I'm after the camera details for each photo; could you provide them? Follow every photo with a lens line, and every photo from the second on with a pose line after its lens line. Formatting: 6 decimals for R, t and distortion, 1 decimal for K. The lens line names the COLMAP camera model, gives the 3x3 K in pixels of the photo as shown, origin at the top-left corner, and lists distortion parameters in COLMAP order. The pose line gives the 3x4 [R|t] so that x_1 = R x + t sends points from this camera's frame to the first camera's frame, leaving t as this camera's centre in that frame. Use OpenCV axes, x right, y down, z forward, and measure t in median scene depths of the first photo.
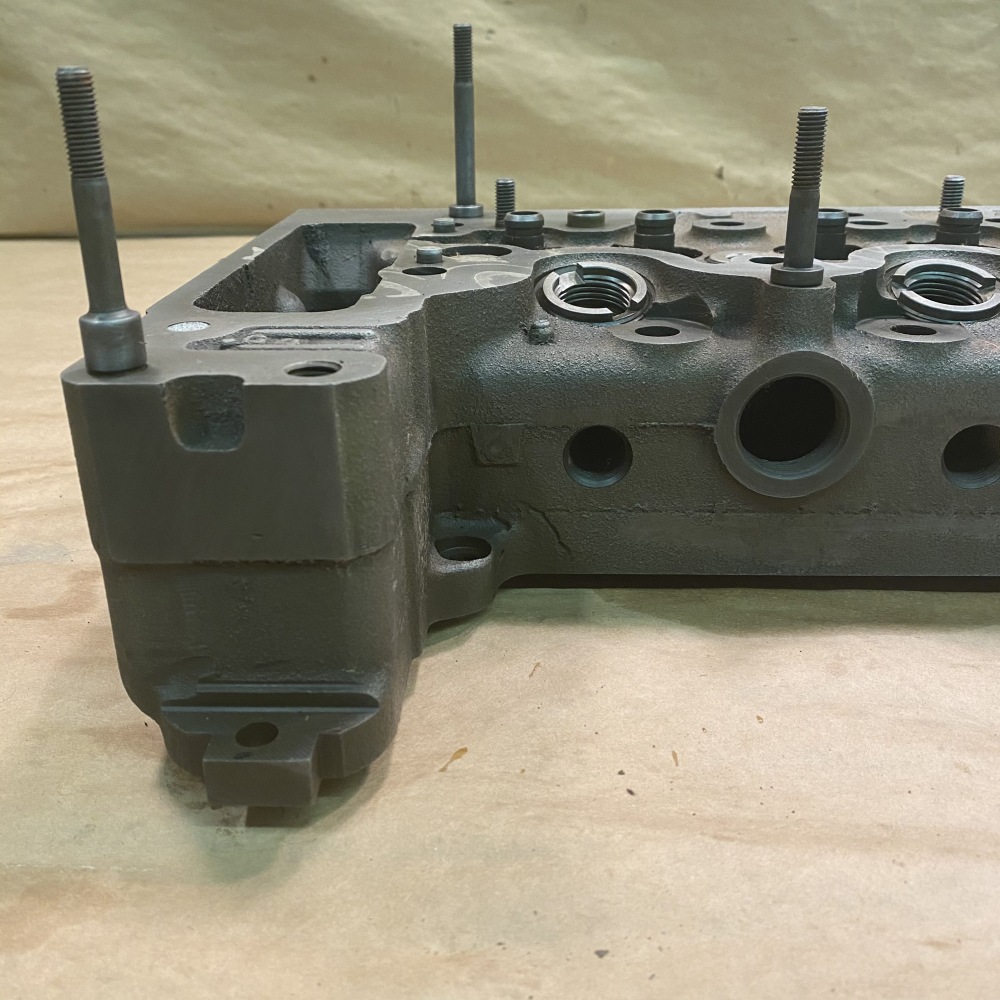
lens RADIAL K [[1040.6, 0, 482.4], [0, 1040.6, 500.8], [0, 0, 1]] dist [0.004509, 0.000000]
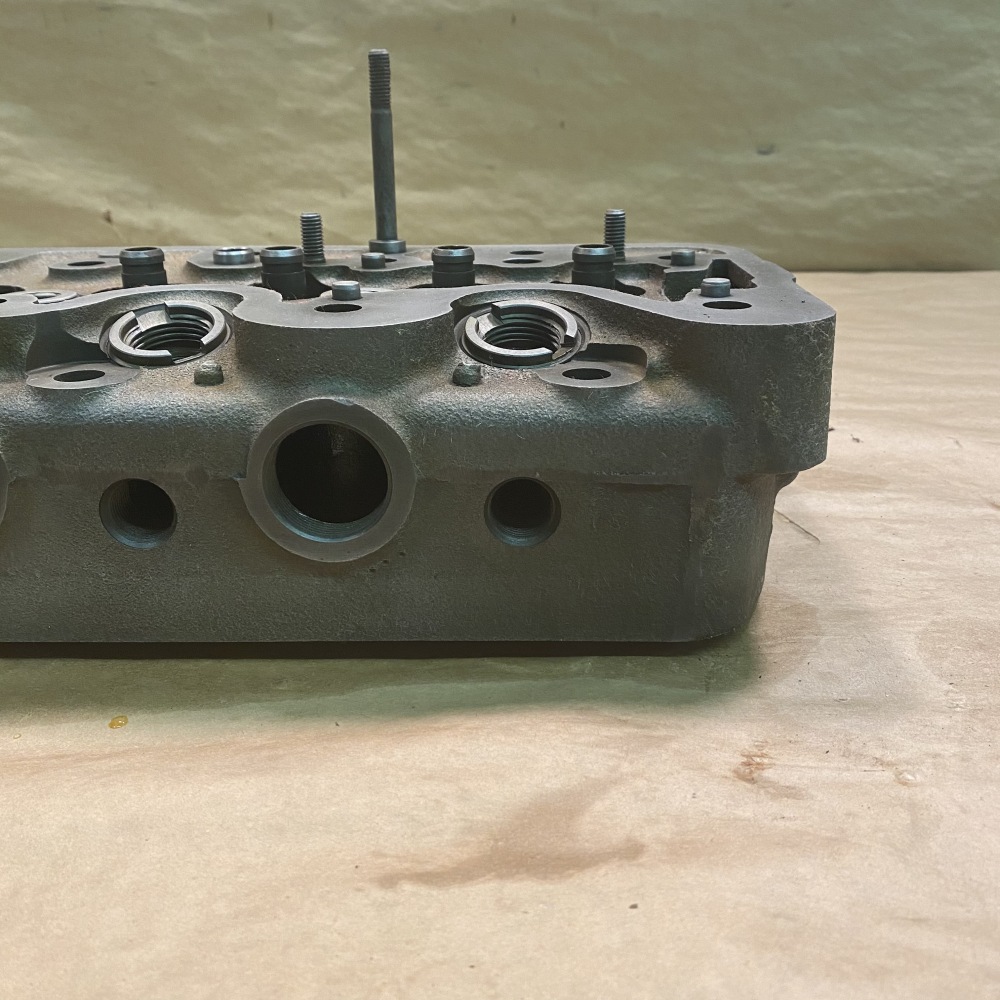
lens RADIAL K [[1040.6, 0, 500.5], [0, 1040.6, 492.9], [0, 0, 1]] dist [0.004509, 0.000000]
pose [[0.999970, -0.006064, 0.004836, 0.595705], [0.006241, 0.999282, -0.037377, -0.015215], [-0.004606, 0.037406, 0.999290, 0.025985]]
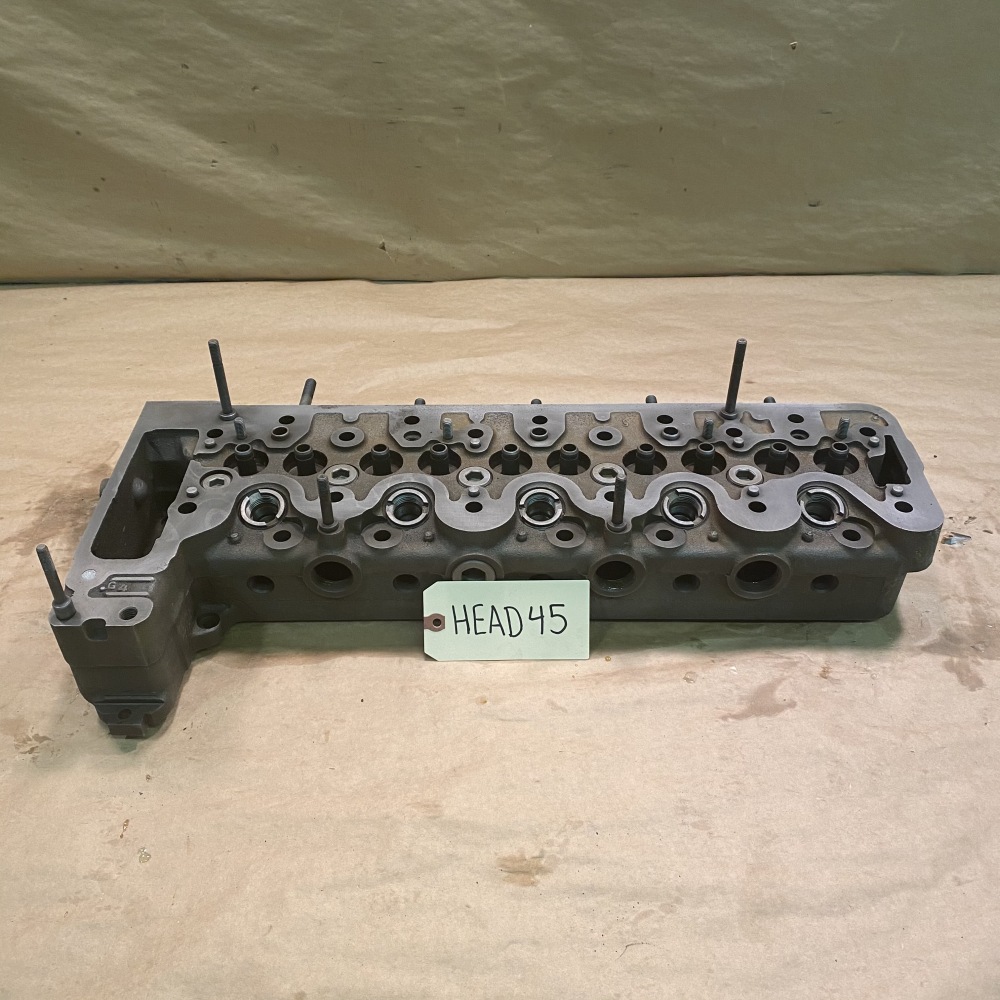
lens RADIAL K [[1040.6, 0, 495.6], [0, 1040.6, 508.1], [0, 0, 1]] dist [0.004509, 0.000000]
pose [[0.998536, -0.033296, 0.042638, 0.315739], [0.018826, 0.952763, 0.303132, -0.409168], [-0.050717, -0.301886, 0.951994, -0.548305]]
